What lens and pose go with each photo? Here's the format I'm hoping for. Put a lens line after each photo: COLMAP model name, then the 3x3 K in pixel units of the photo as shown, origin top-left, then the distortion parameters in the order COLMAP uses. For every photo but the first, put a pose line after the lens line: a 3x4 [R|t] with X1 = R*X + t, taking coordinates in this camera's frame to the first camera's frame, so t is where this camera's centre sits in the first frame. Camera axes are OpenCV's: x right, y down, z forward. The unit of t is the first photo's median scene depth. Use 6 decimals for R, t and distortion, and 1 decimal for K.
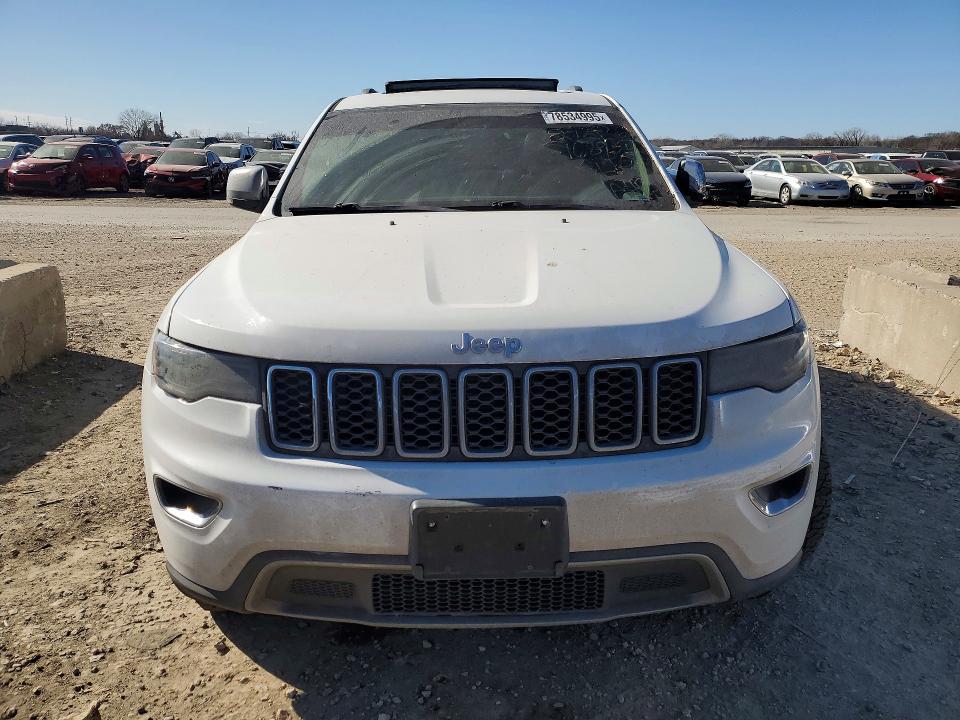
lens RADIAL K [[753.8, 0, 480.5], [0, 753.8, 341.8], [0, 0, 1]] dist [0.000928, -0.002318]
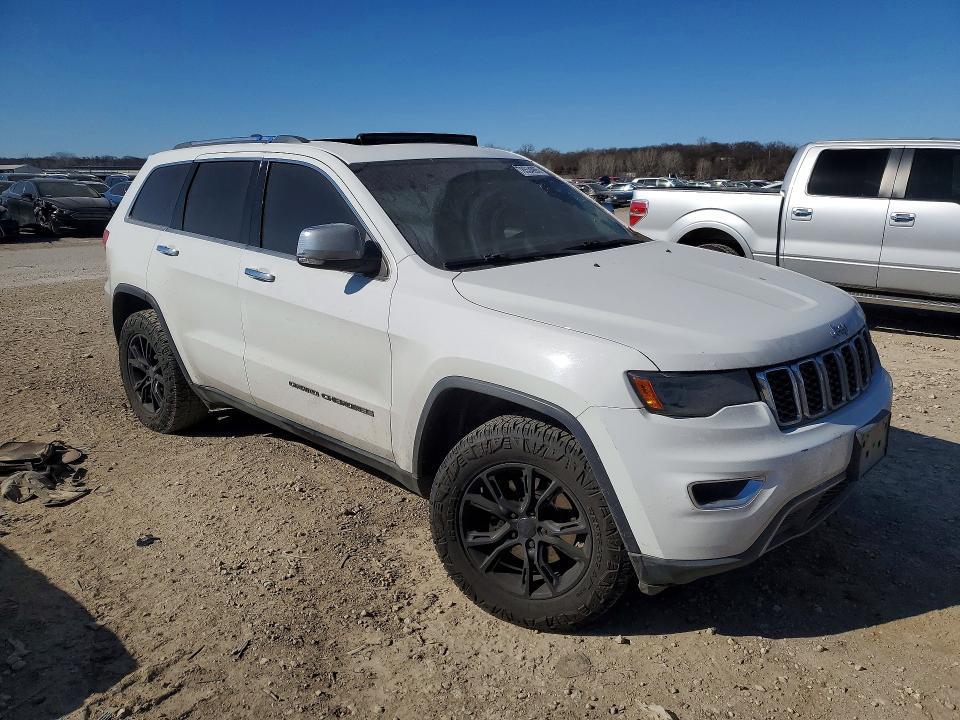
lens RADIAL K [[787.4, 0, 476.1], [0, 787.4, 359.0], [0, 0, 1]] dist [0.012746, 0.000091]
pose [[0.688424, -0.173601, 0.704226, -1.070378], [0.181906, 0.981227, 0.064061, -0.116092], [-0.702127, 0.084001, 0.707080, 0.222583]]
